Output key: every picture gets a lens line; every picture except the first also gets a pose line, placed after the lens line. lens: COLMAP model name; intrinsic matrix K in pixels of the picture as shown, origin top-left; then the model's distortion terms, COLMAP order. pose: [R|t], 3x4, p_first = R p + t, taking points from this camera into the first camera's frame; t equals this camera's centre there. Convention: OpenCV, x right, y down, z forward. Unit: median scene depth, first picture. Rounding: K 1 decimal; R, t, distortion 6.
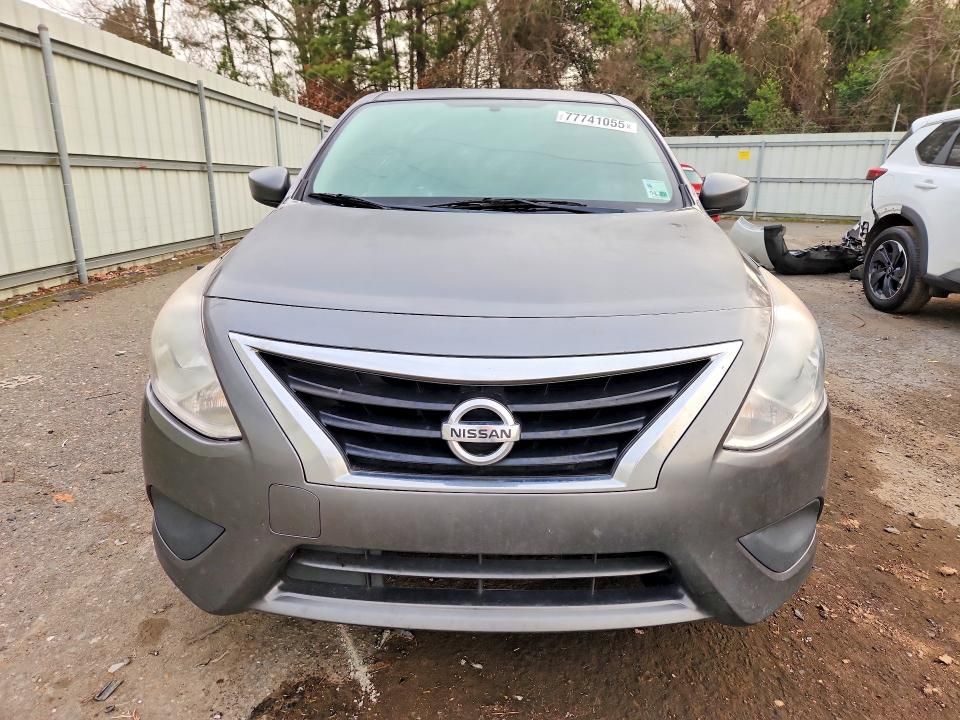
lens RADIAL K [[646.7, 0, 474.1], [0, 646.7, 359.1], [0, 0, 1]] dist [0.018433, -0.007102]
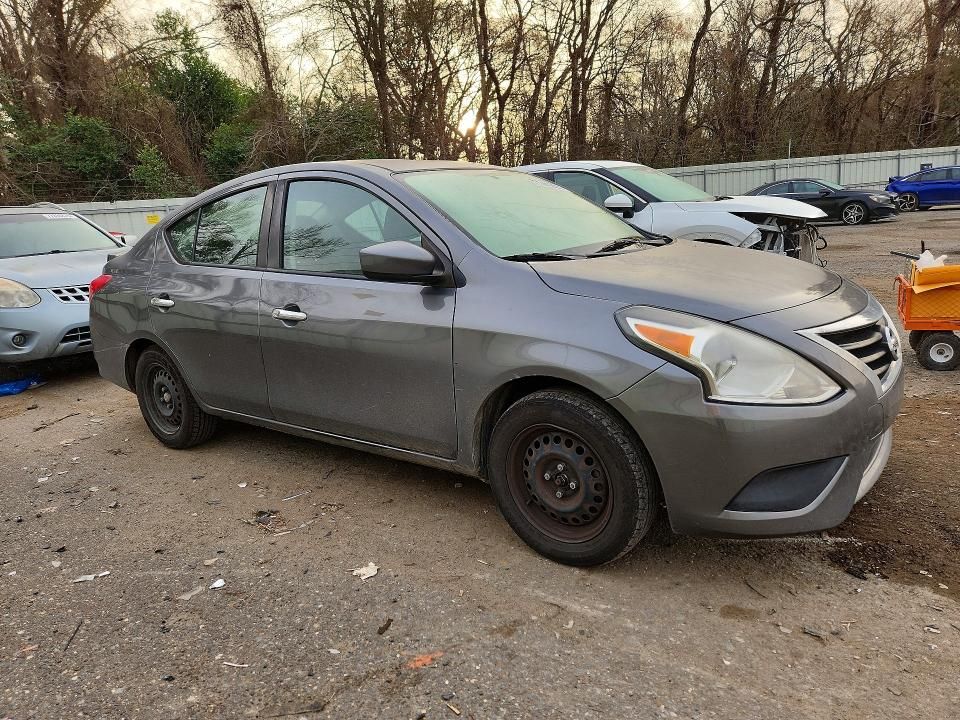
lens RADIAL K [[646.7, 0, 474.1], [0, 646.7, 359.1], [0, 0, 1]] dist [0.018433, -0.007102]
pose [[0.585124, -0.244574, 0.773184, -1.104084], [0.310047, 0.948470, 0.065385, -0.168912], [-0.749333, 0.201465, 0.630802, 0.370041]]
